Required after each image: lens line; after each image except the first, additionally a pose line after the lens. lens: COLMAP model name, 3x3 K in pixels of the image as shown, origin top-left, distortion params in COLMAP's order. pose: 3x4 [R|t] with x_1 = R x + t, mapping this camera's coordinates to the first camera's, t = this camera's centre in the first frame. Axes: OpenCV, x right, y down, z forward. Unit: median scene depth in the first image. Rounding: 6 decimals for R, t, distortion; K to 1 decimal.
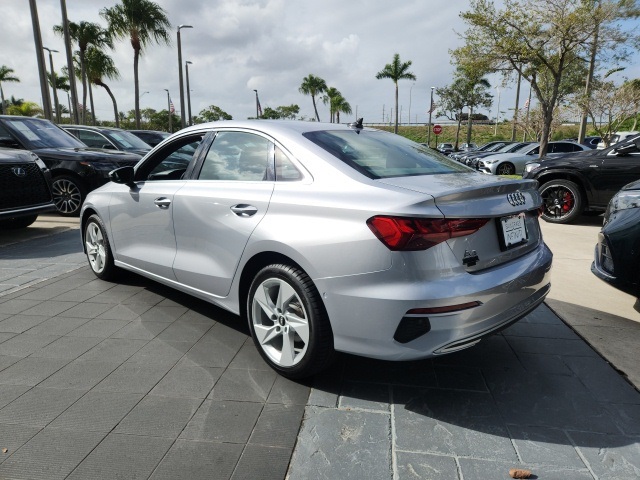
lens RADIAL K [[430.9, 0, 320.0], [0, 430.9, 240.0], [0, 0, 1]] dist [0.069000, -0.061485]
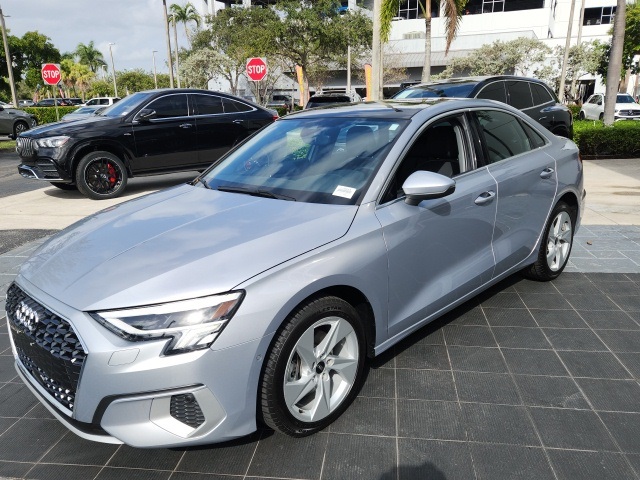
lens RADIAL K [[512.1, 0, 310.1], [0, 512.1, 246.3], [0, 0, 1]] dist [0.082230, -0.078364]
pose [[0.010898, -0.280643, 0.959750, -0.624383], [0.227571, 0.935317, 0.270914, -0.162717], [-0.973701, 0.215459, 0.074059, 0.589470]]
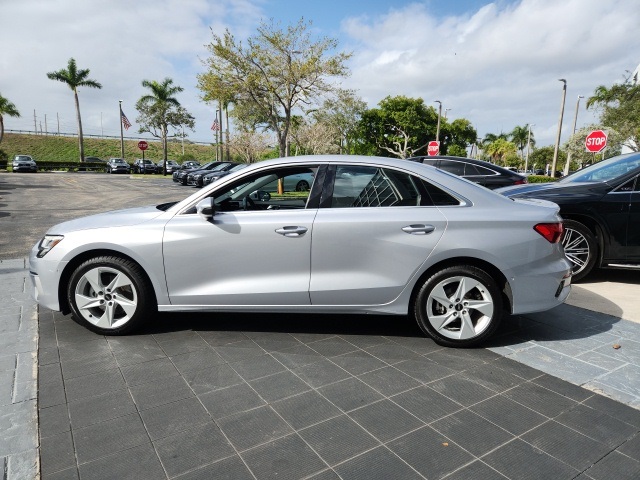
lens RADIAL K [[430.9, 0, 320.0], [0, 430.9, 240.0], [0, 0, 1]] dist [0.069000, -0.061485]
pose [[0.754693, -0.093400, 0.649395, -0.447108], [0.115813, 0.993237, 0.008261, -0.029604], [-0.645775, 0.068974, 0.760406, 0.079506]]
